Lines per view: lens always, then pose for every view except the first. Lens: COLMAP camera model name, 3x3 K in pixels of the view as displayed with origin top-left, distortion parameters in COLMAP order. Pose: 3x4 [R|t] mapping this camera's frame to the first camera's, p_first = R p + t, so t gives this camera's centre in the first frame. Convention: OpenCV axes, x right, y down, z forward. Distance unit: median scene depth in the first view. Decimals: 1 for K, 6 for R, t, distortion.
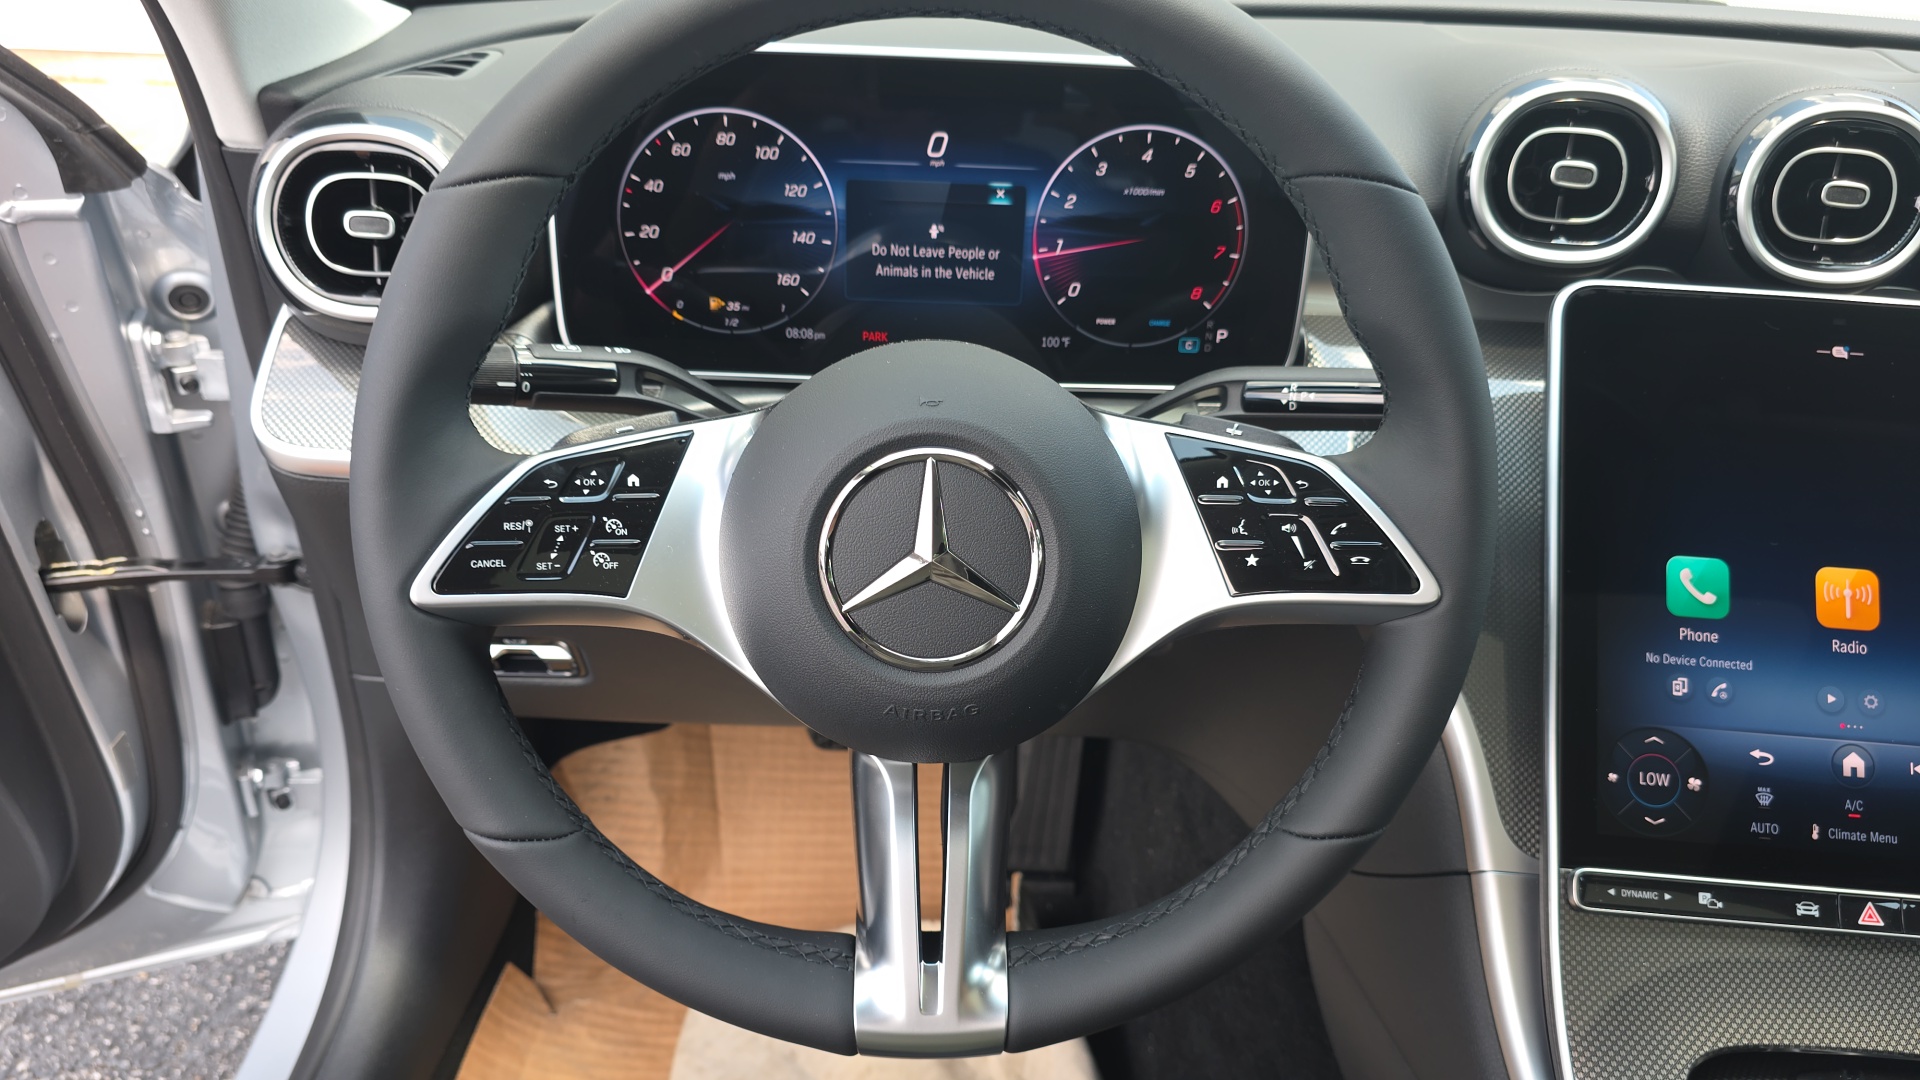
lens RADIAL K [[1343.0, 0, 957.6], [0, 1343.0, 557.2], [0, 0, 1]] dist [0.051302, -0.063045]
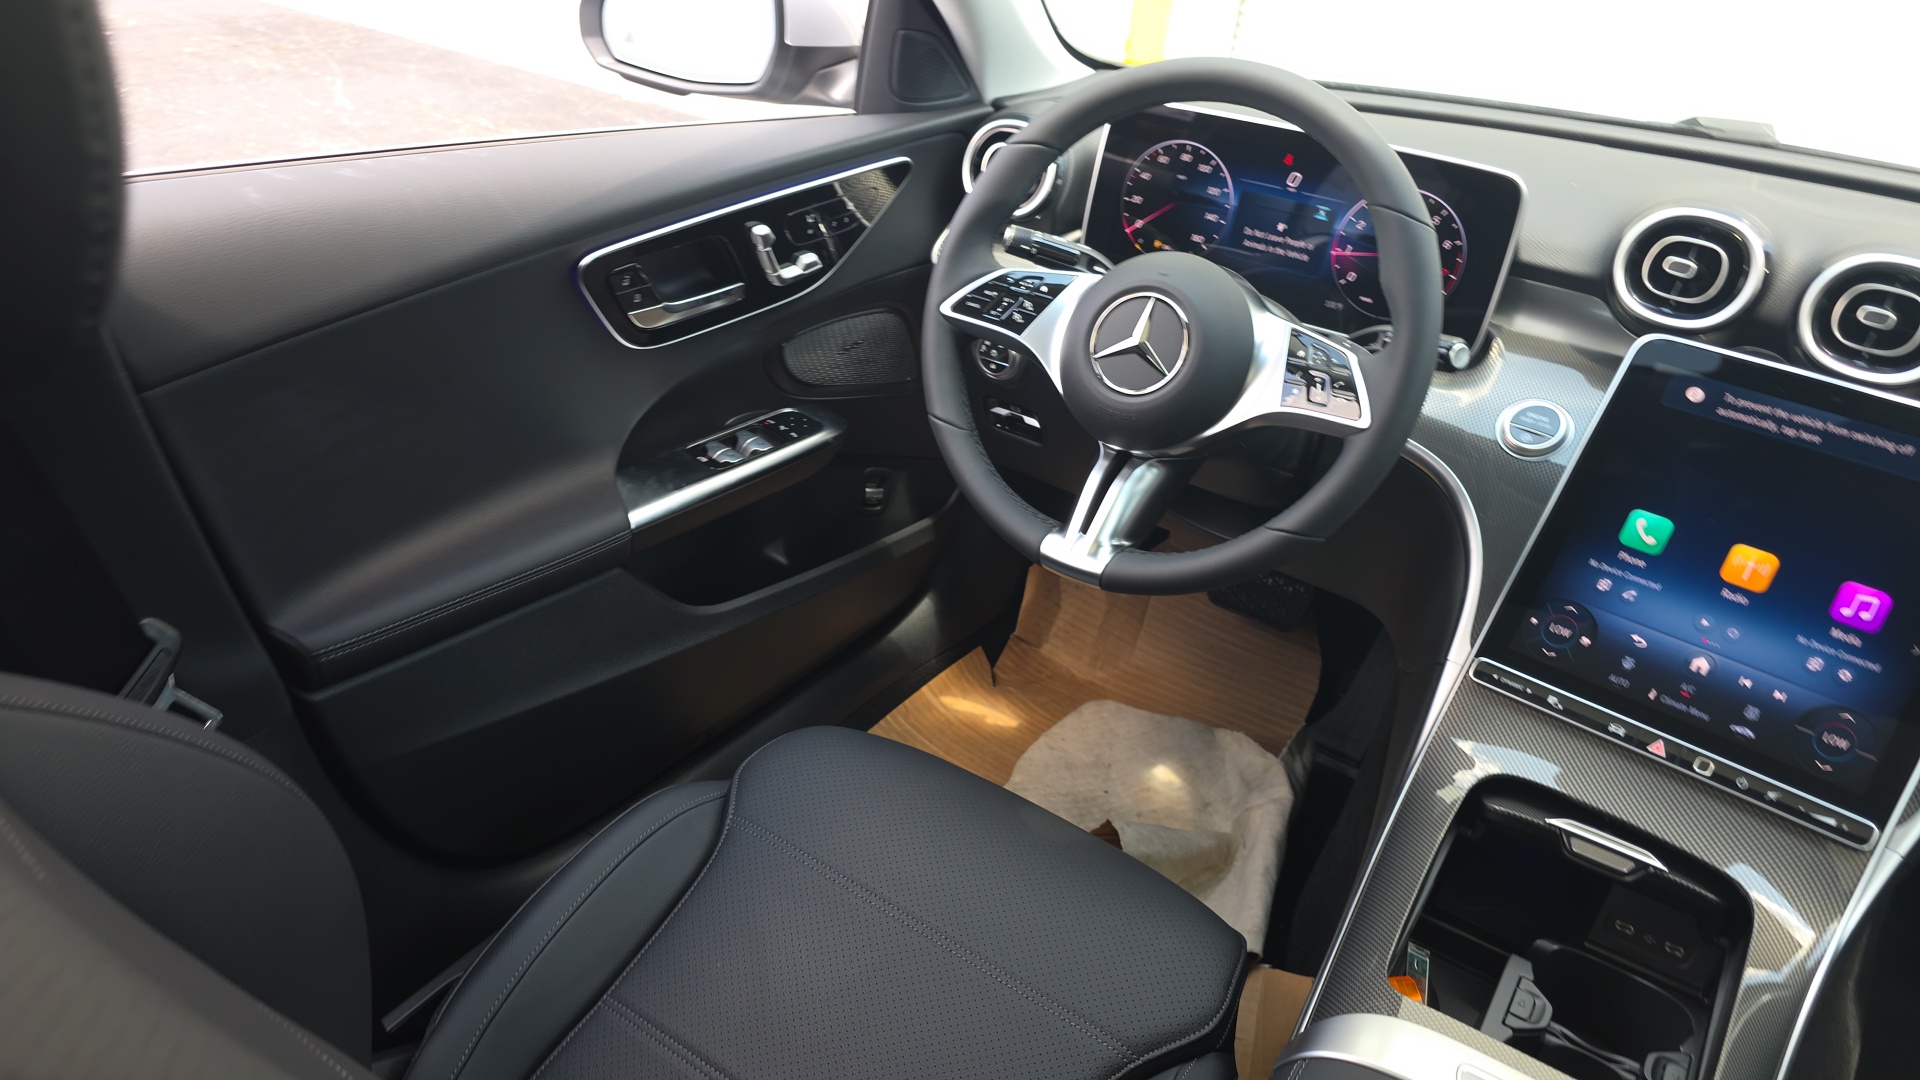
lens RADIAL K [[1277.8, 0, 885.8], [0, 1277.8, 552.4], [0, 0, 1]] dist [0.007569, -0.004509]
pose [[0.793617, 0.319131, -0.518004, 0.590257], [-0.331728, 0.940677, 0.071301, 0.217271], [0.510028, 0.115251, 0.852402, -0.662830]]
